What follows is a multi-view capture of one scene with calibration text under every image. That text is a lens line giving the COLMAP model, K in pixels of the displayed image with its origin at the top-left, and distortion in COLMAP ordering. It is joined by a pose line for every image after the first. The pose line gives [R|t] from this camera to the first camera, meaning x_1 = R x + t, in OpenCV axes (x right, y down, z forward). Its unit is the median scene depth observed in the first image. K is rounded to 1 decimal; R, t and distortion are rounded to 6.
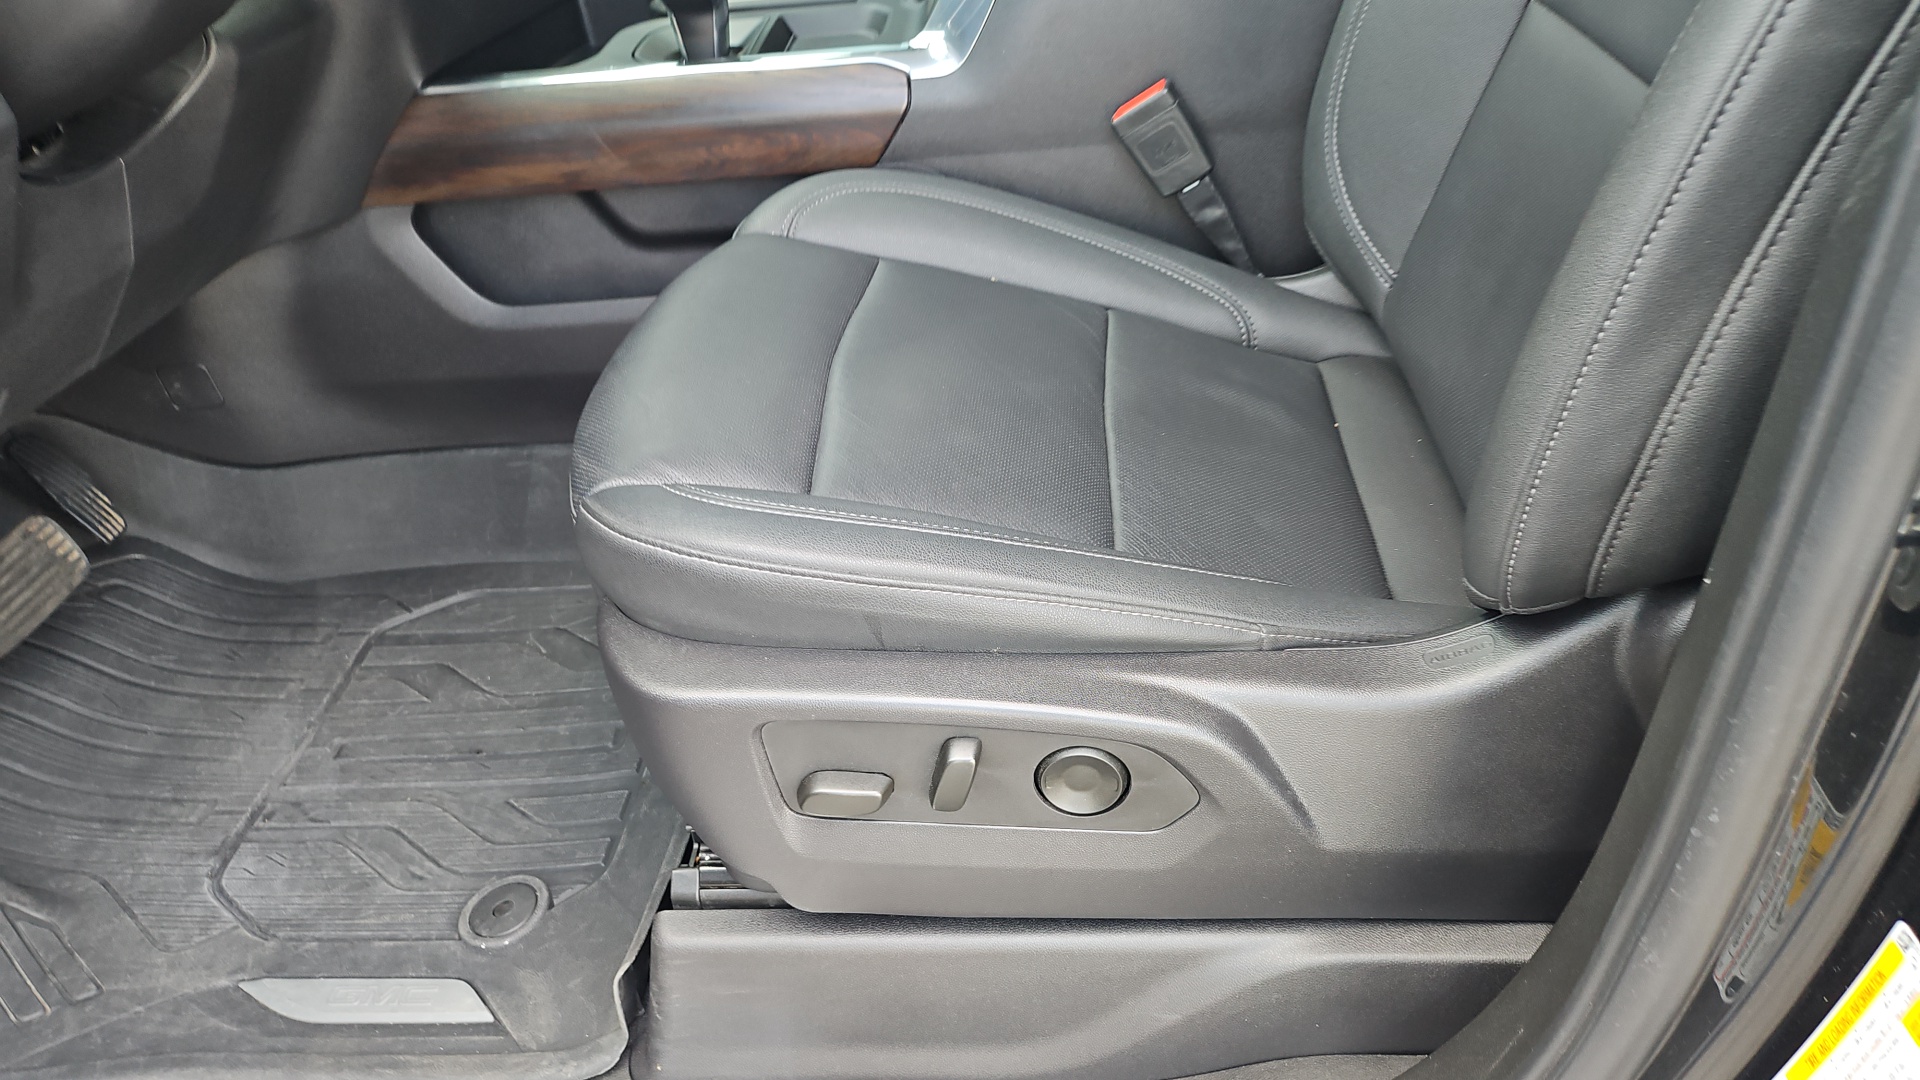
lens RADIAL K [[1362.7, 0, 951.5], [0, 1362.7, 532.5], [0, 0, 1]] dist [0.045185, -0.052834]
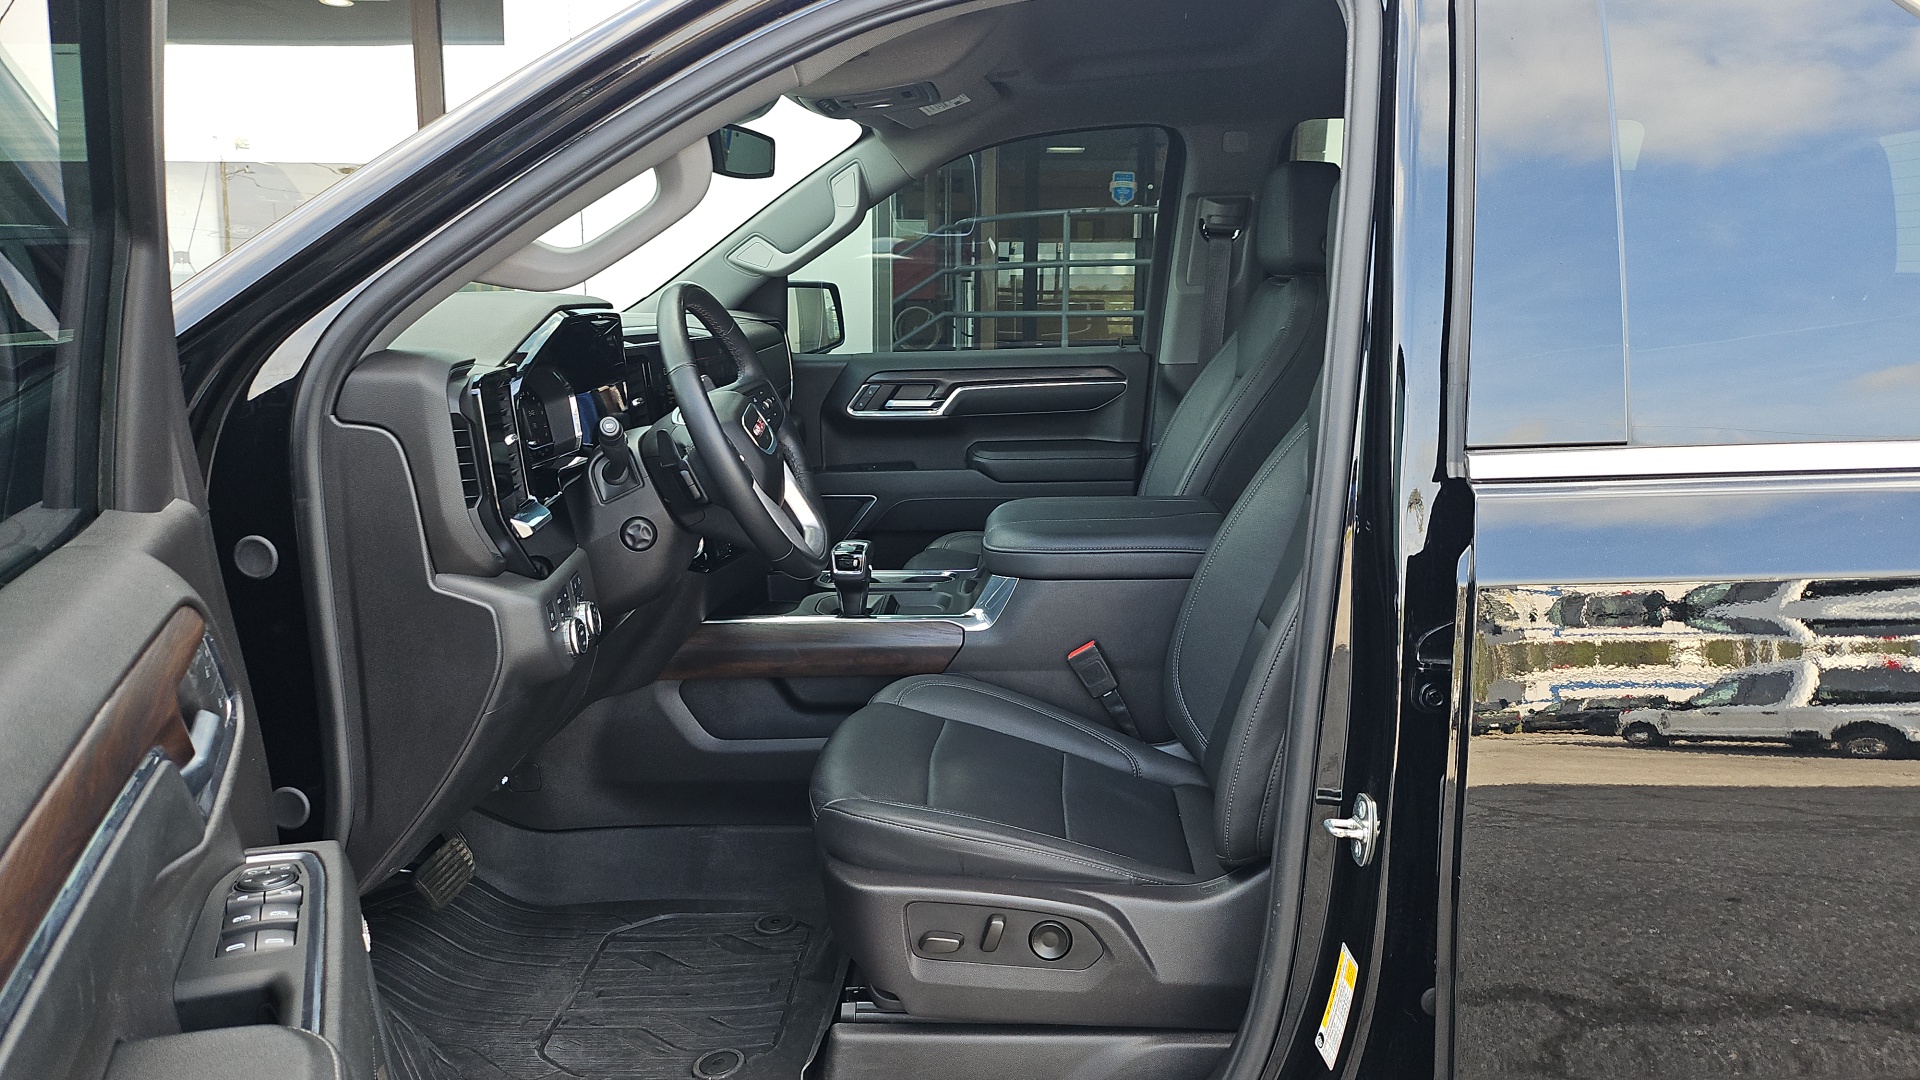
lens RADIAL K [[1362.7, 0, 963.3], [0, 1362.7, 529.4], [0, 0, 1]] dist [0.045185, -0.052834]
pose [[0.997204, 0.066154, 0.034742, -0.107994], [-0.047908, 0.922859, -0.382148, 0.274935], [-0.057343, 0.379415, 0.923448, -0.842572]]
